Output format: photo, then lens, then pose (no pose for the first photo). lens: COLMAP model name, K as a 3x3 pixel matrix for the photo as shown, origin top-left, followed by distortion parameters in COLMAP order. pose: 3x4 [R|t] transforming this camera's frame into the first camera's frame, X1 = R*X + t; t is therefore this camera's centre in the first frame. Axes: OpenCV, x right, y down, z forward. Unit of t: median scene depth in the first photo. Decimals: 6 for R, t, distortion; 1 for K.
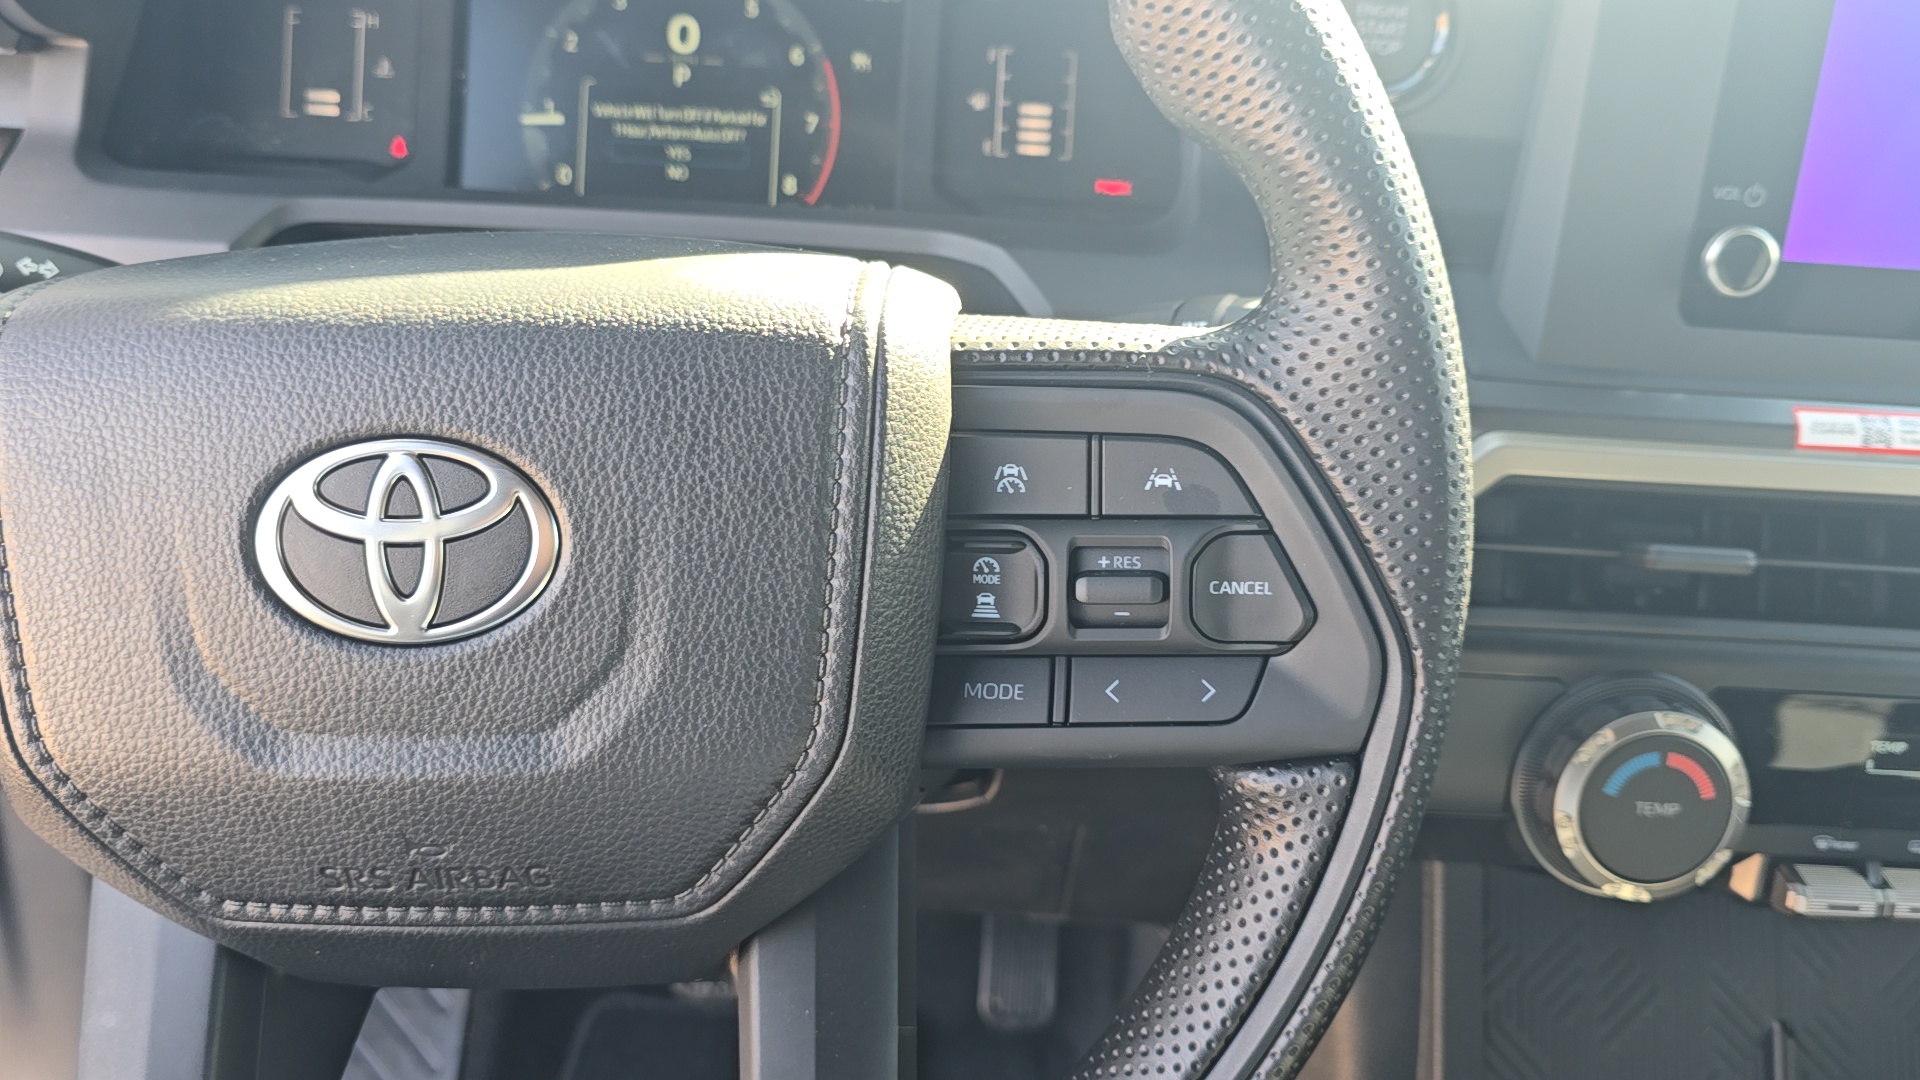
lens RADIAL K [[1686.7, 0, 960.0], [0, 1686.7, 540.0], [0, 0, 1]] dist [-0.047884, 0.004657]
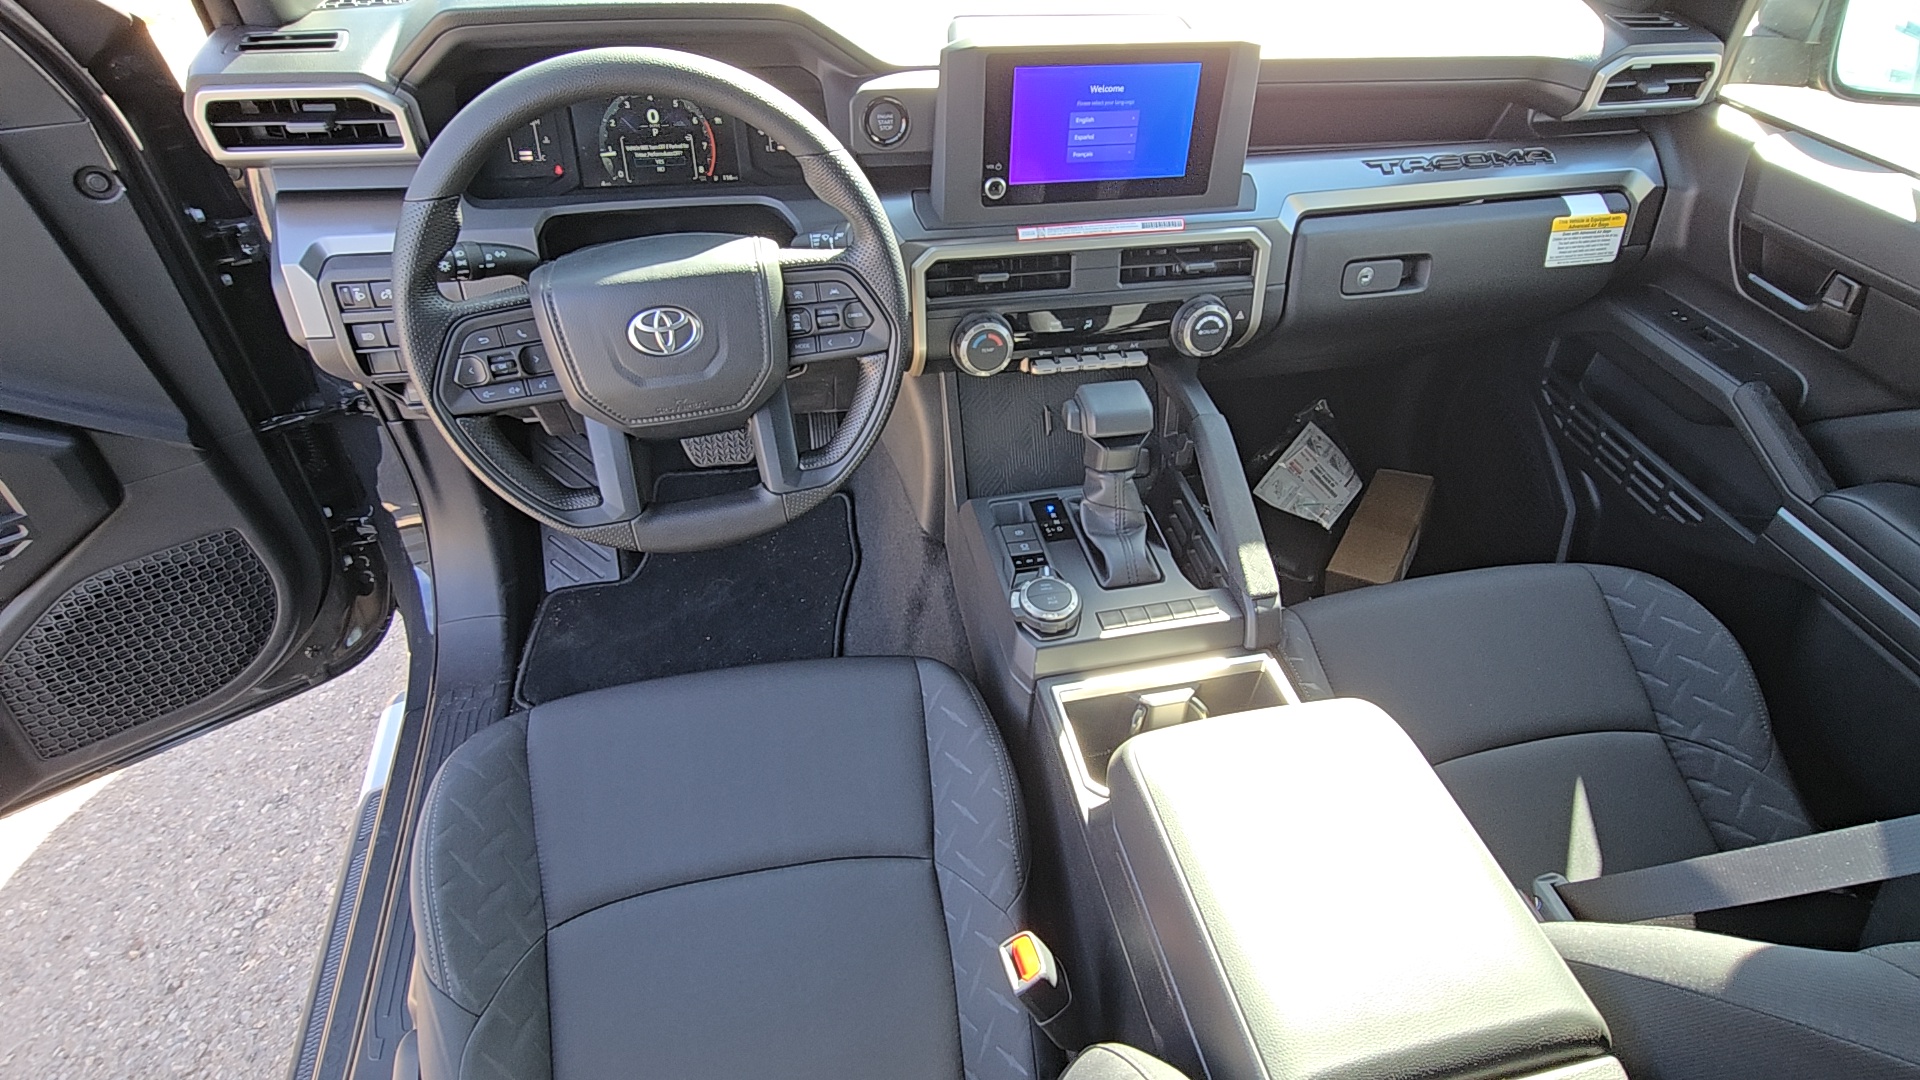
lens RADIAL K [[962.4, 0, 960.0], [0, 962.4, 540.0], [0, 0, 1]] dist [0.000749, 0.000172]
pose [[0.974896, -0.159843, 0.155012, -0.032919], [0.099531, 0.935586, 0.338782, -0.168402], [-0.199179, -0.314849, 0.928008, -1.060312]]
